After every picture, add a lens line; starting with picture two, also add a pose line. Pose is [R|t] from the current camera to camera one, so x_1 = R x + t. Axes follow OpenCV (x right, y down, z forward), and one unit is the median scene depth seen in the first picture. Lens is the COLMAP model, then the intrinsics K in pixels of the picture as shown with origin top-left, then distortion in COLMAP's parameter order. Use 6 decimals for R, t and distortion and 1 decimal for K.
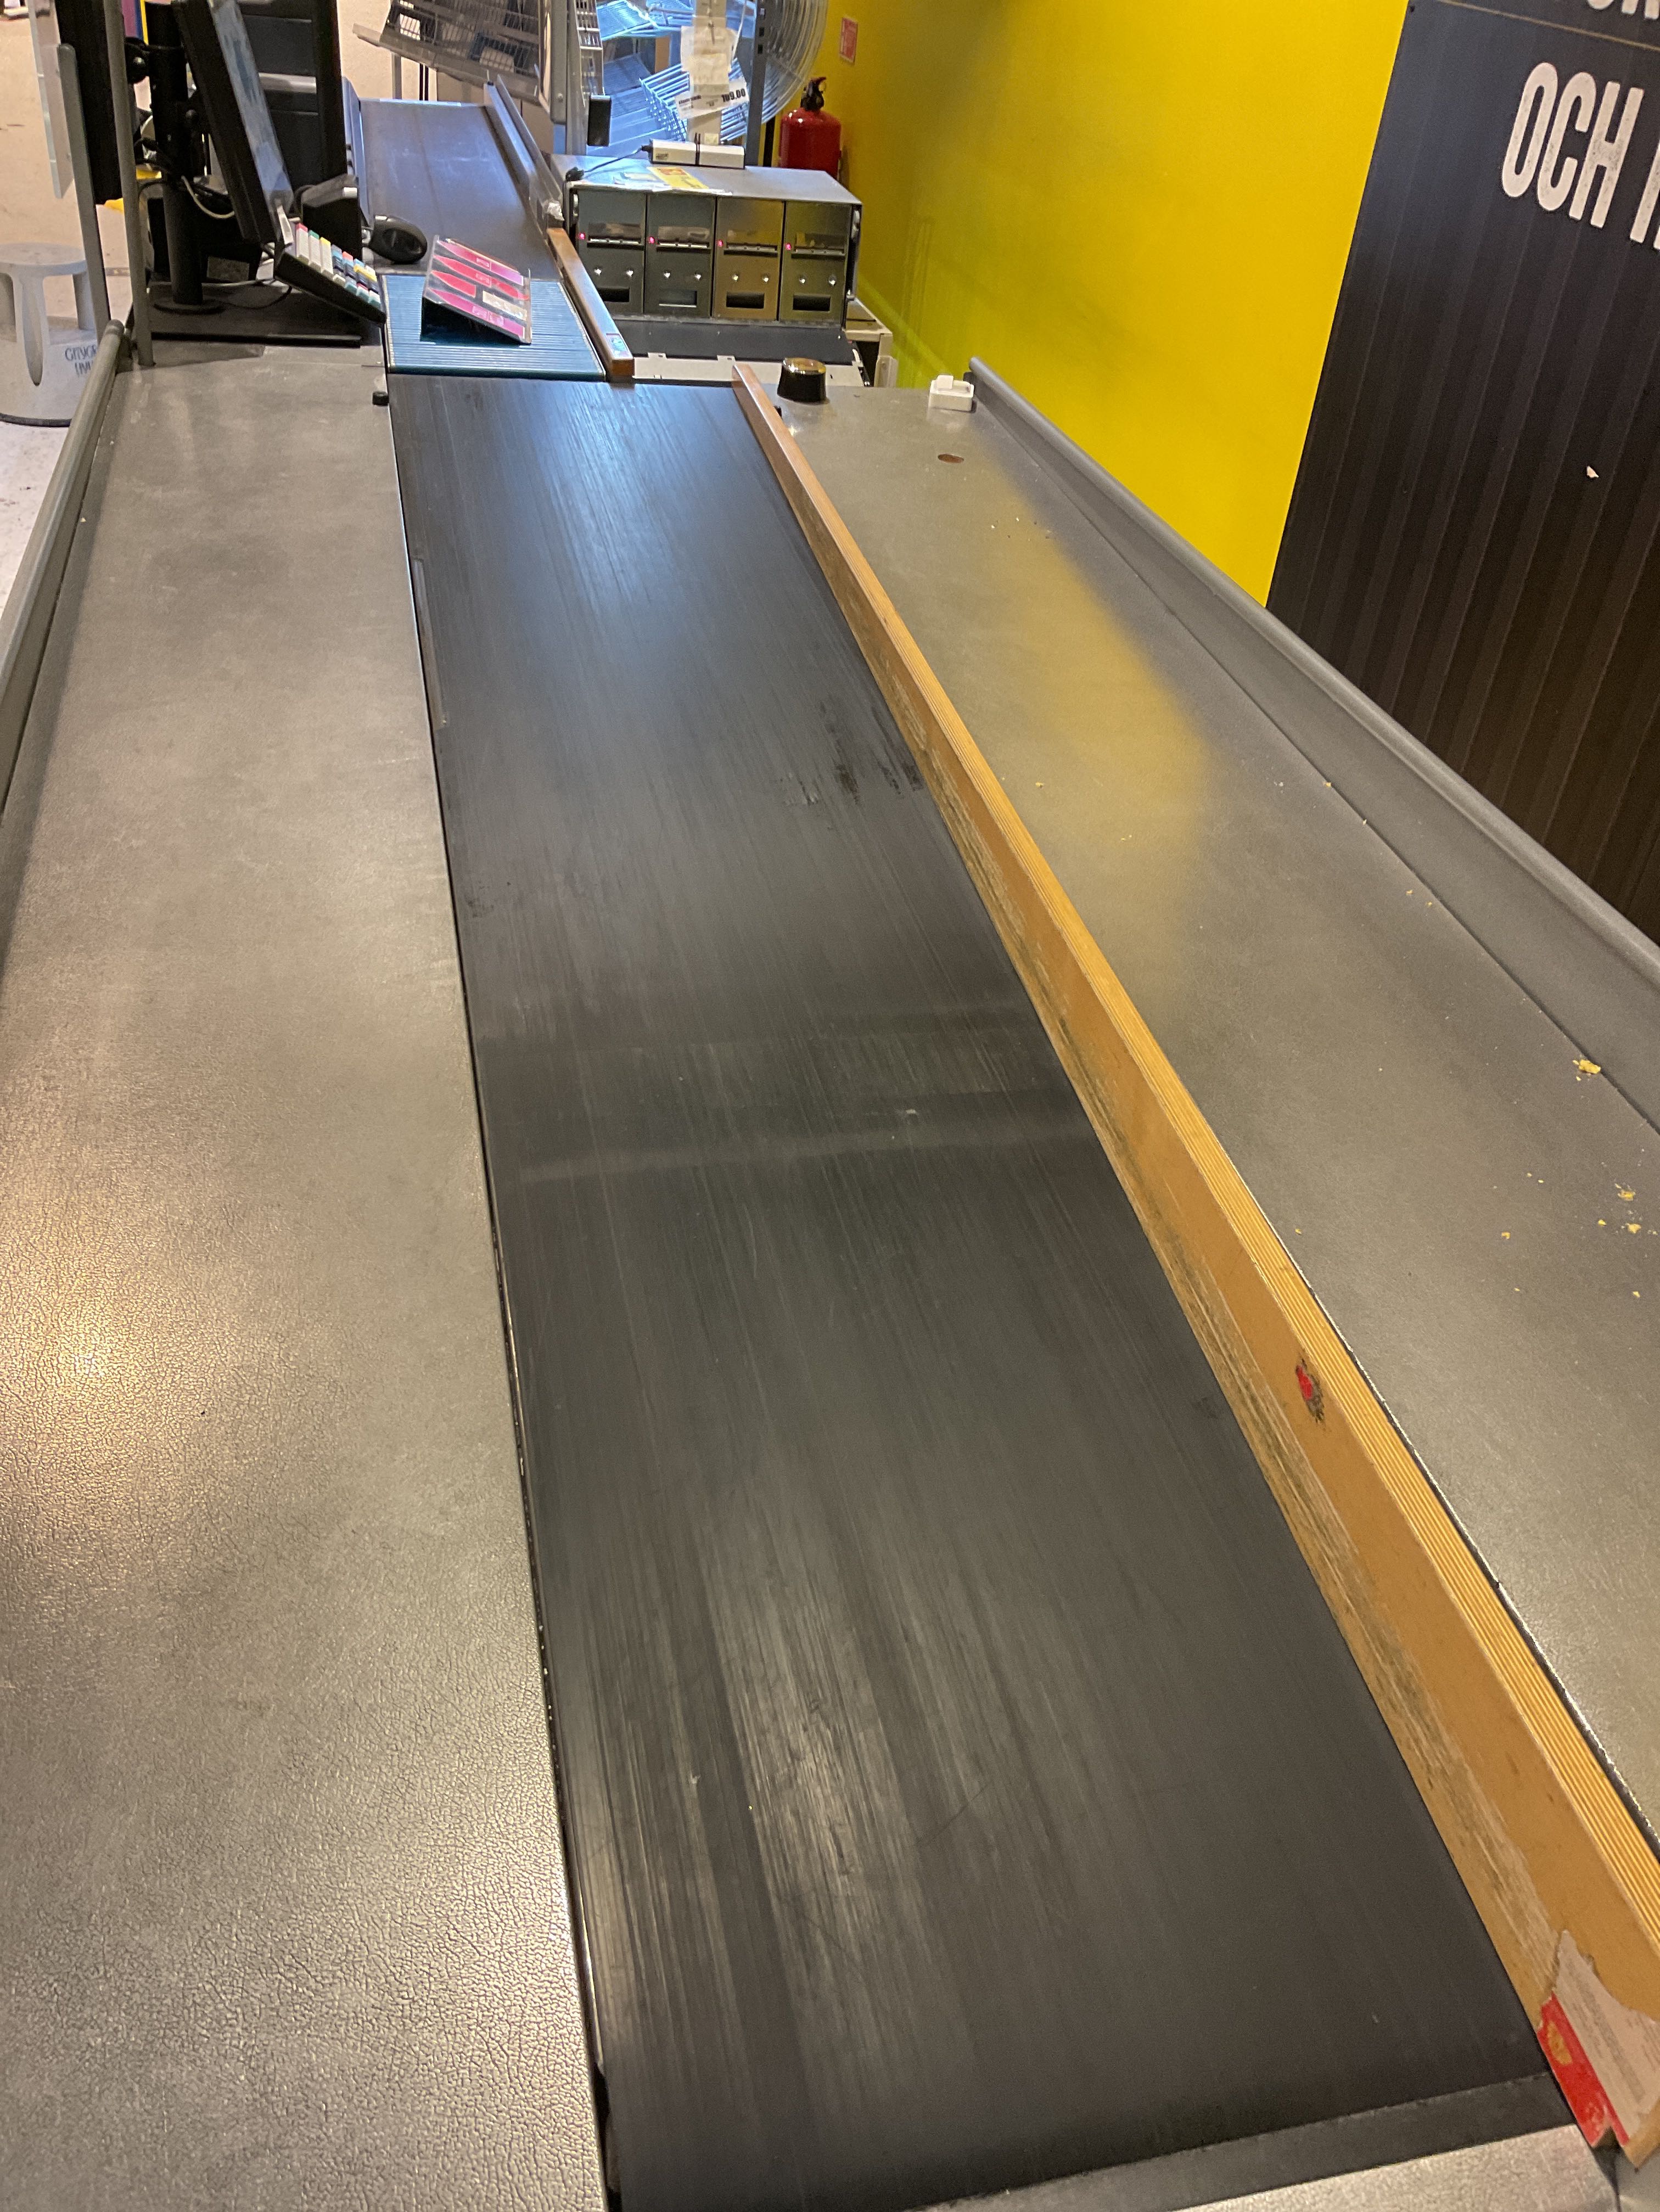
lens RADIAL K [[1840.8, 0, 821.0], [0, 1840.8, 1087.0], [0, 0, 1]] dist [0.037174, -0.087887]
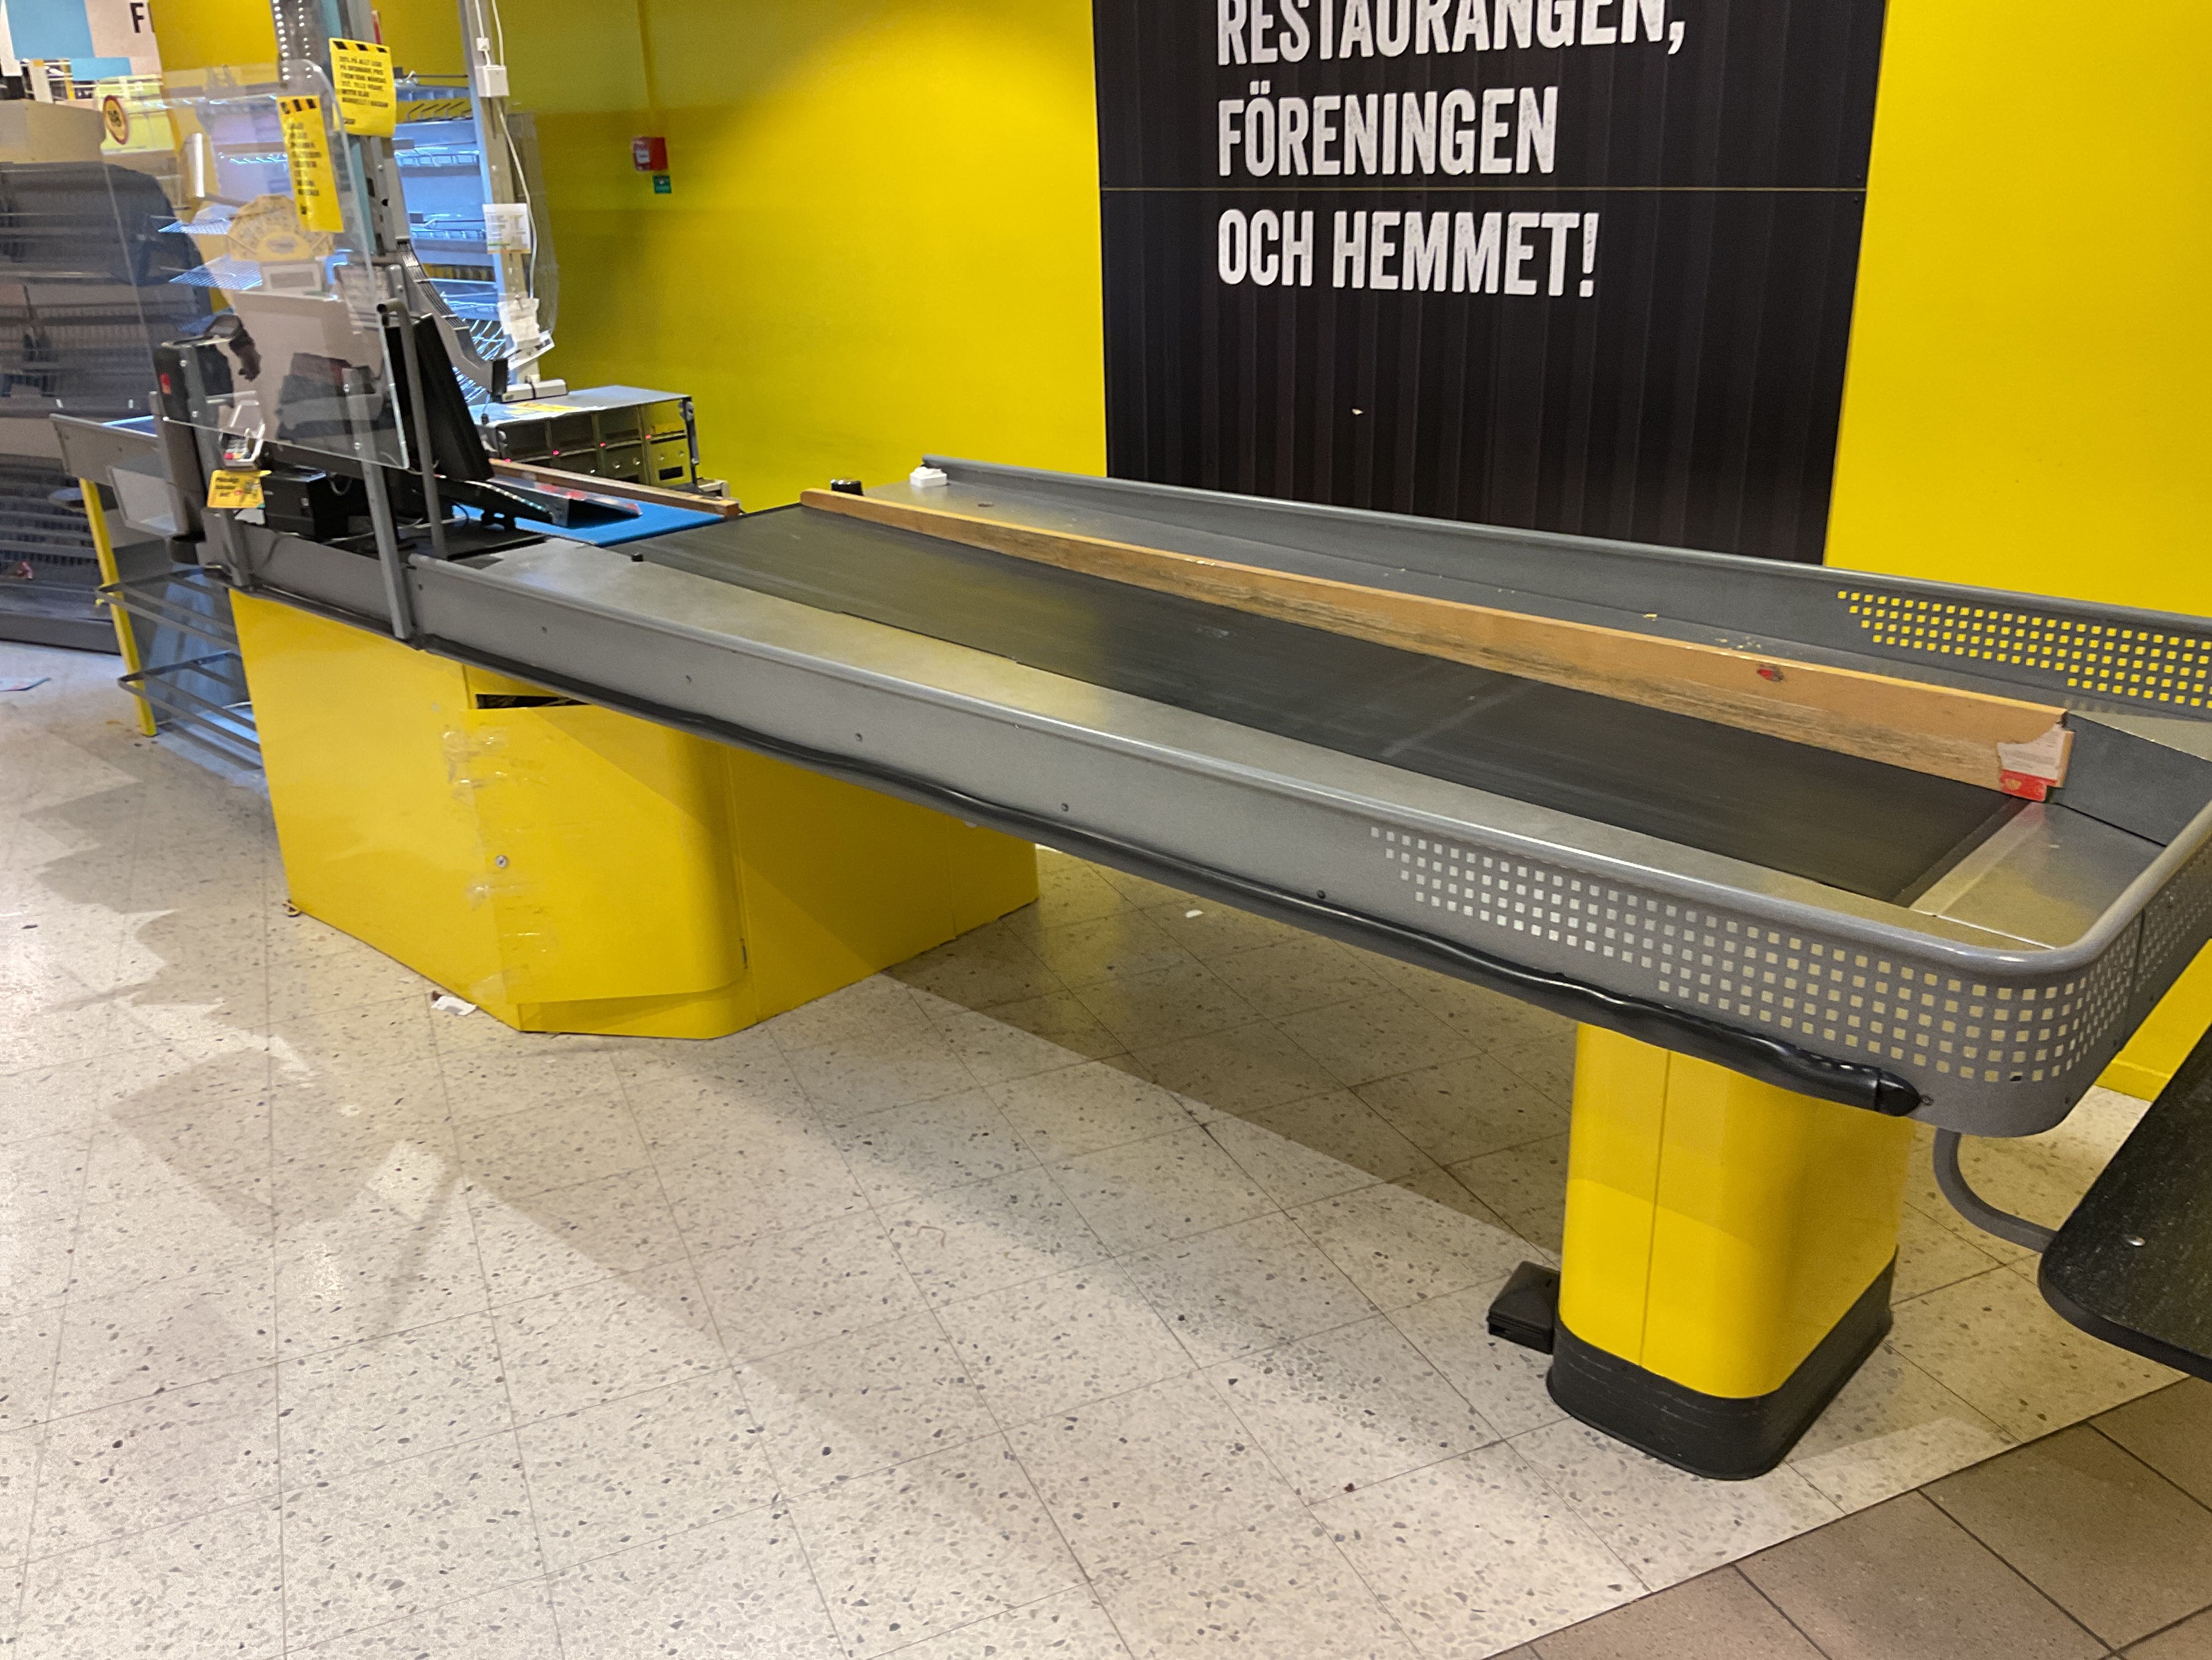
lens RADIAL K [[1840.8, 0, 1083.1], [0, 1840.8, 827.4], [0, 0, 1]] dist [0.037174, -0.087887]
pose [[0.818118, -0.313569, 0.482034, -0.729644], [0.409095, 0.906471, -0.104654, 0.099033], [-0.404134, 0.282817, 0.869880, -0.296741]]
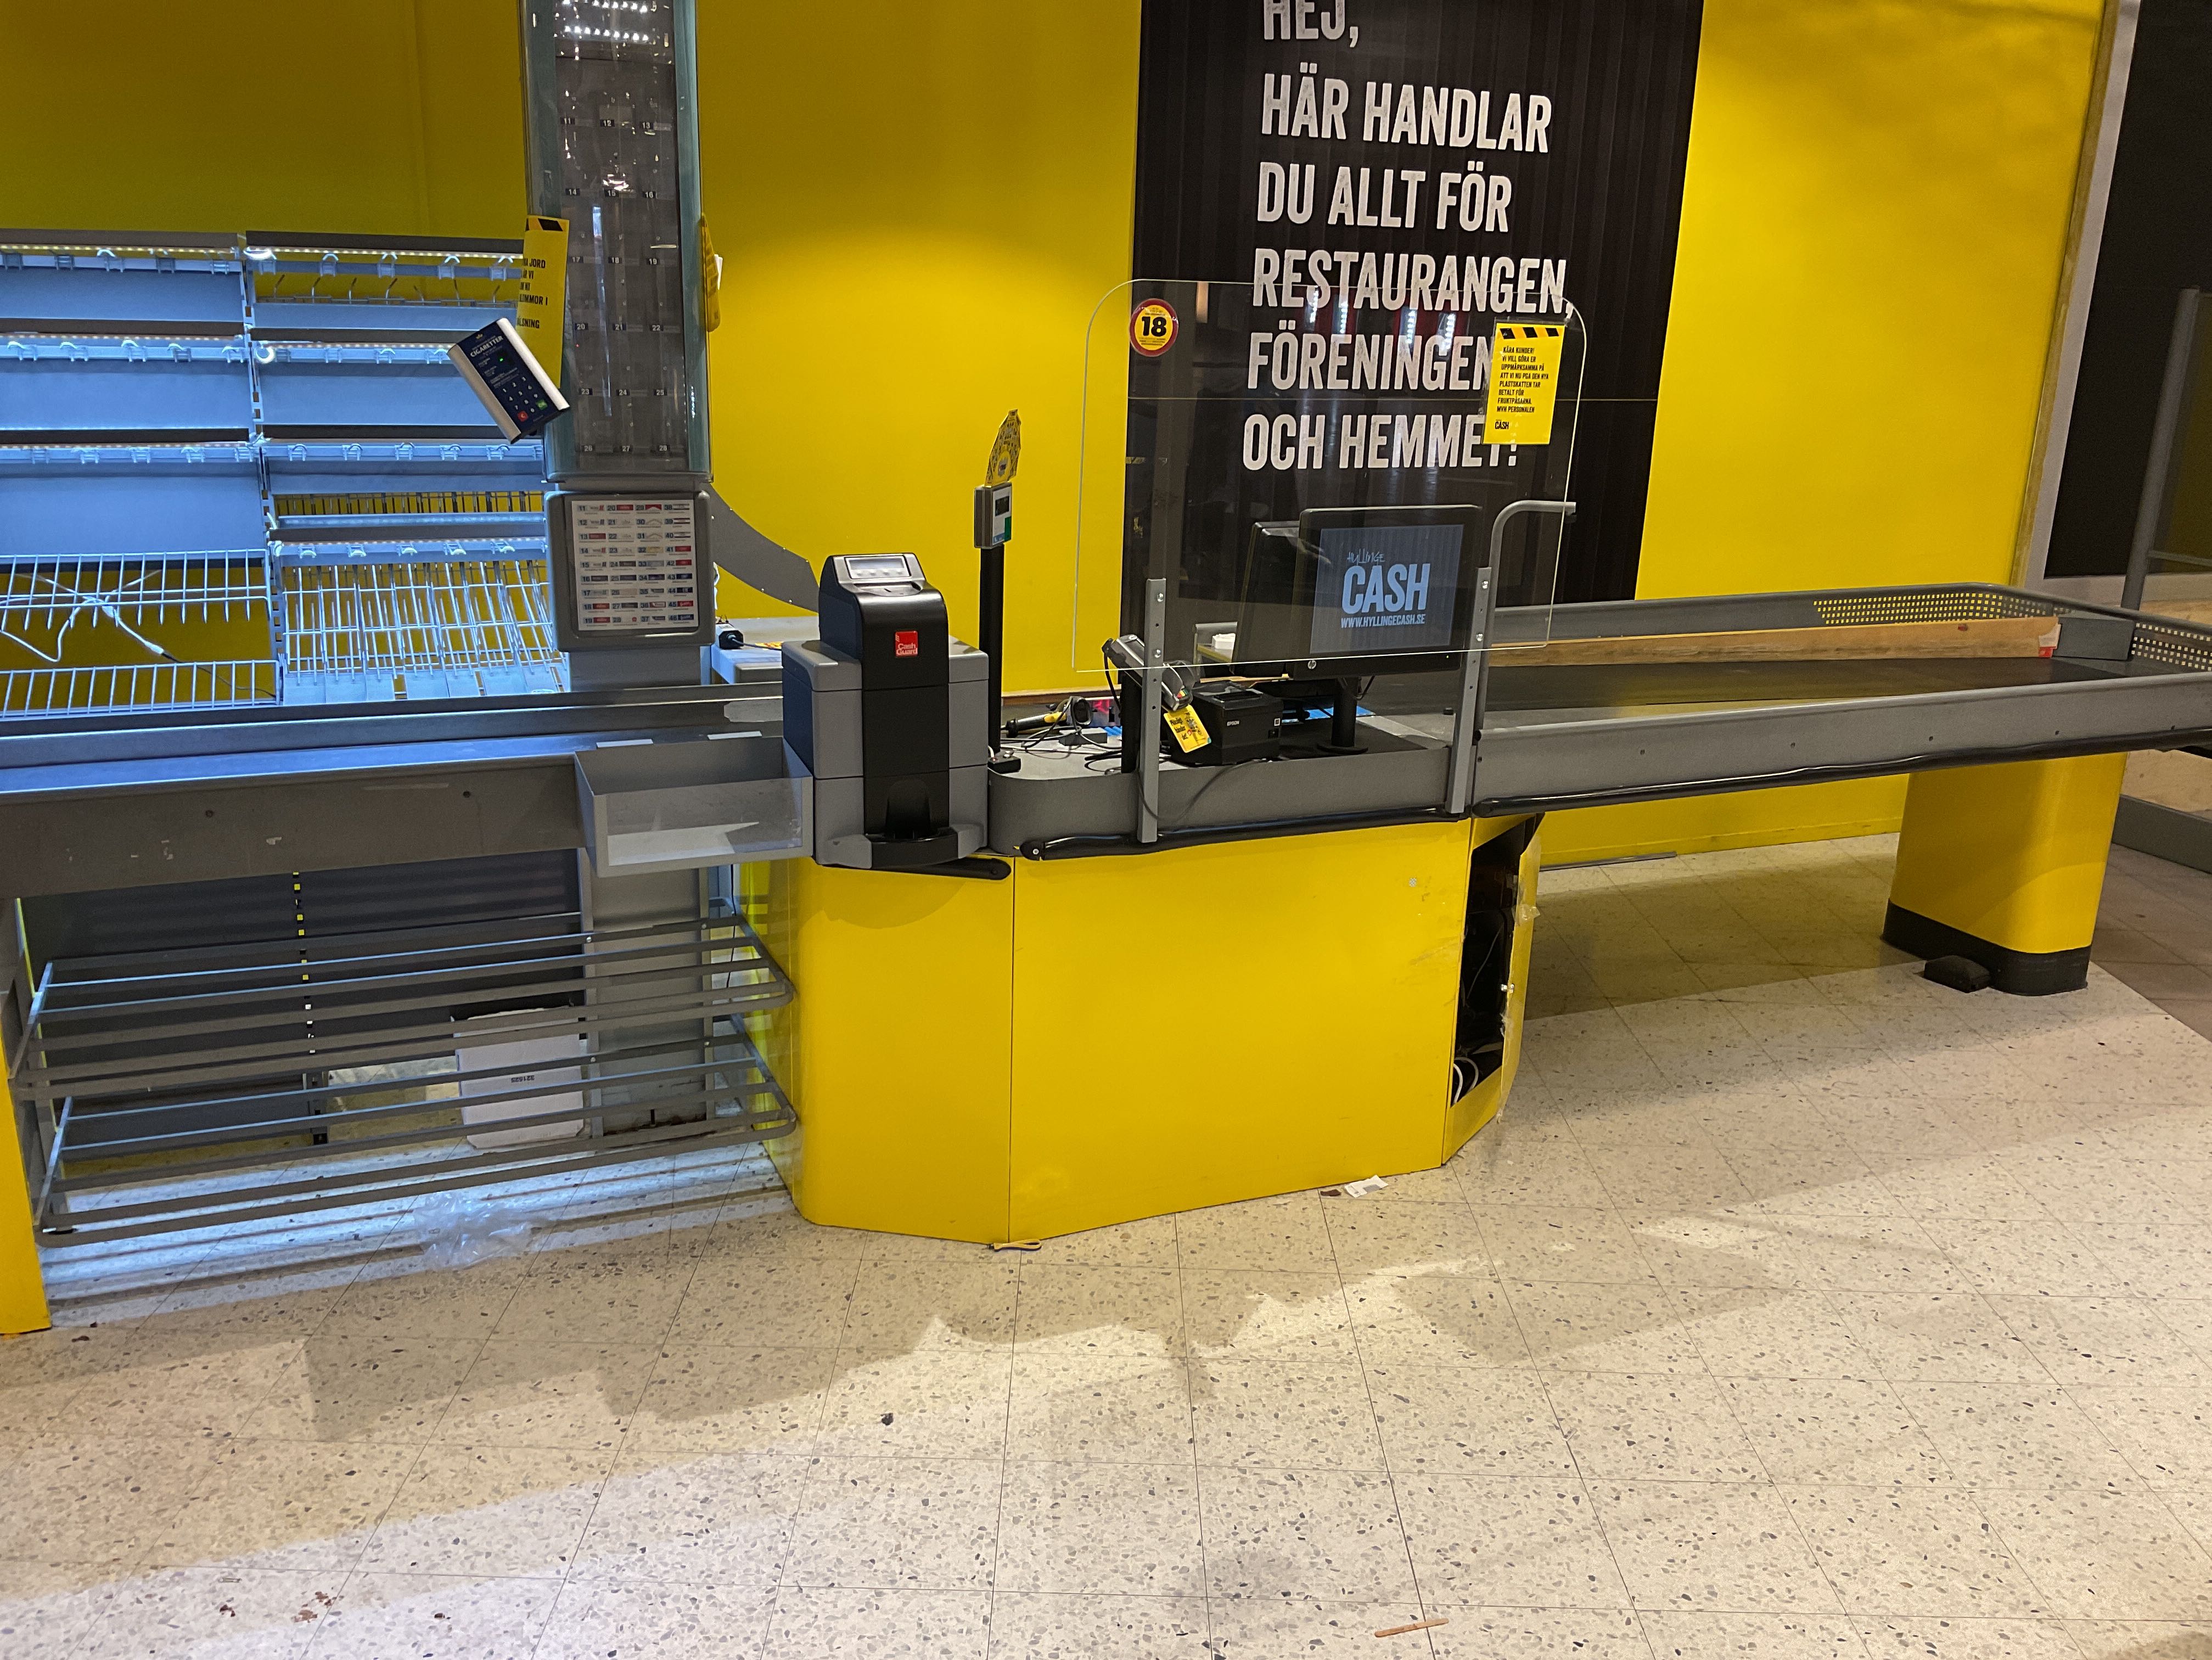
lens RADIAL K [[1840.8, 0, 1086.5], [0, 1840.8, 822.2], [0, 0, 1]] dist [0.037174, -0.087887]
pose [[-0.186192, -0.356376, 0.915603, -1.761421], [0.519078, 0.755546, 0.399635, -1.154435], [-0.834201, 0.549678, 0.044310, 1.306437]]
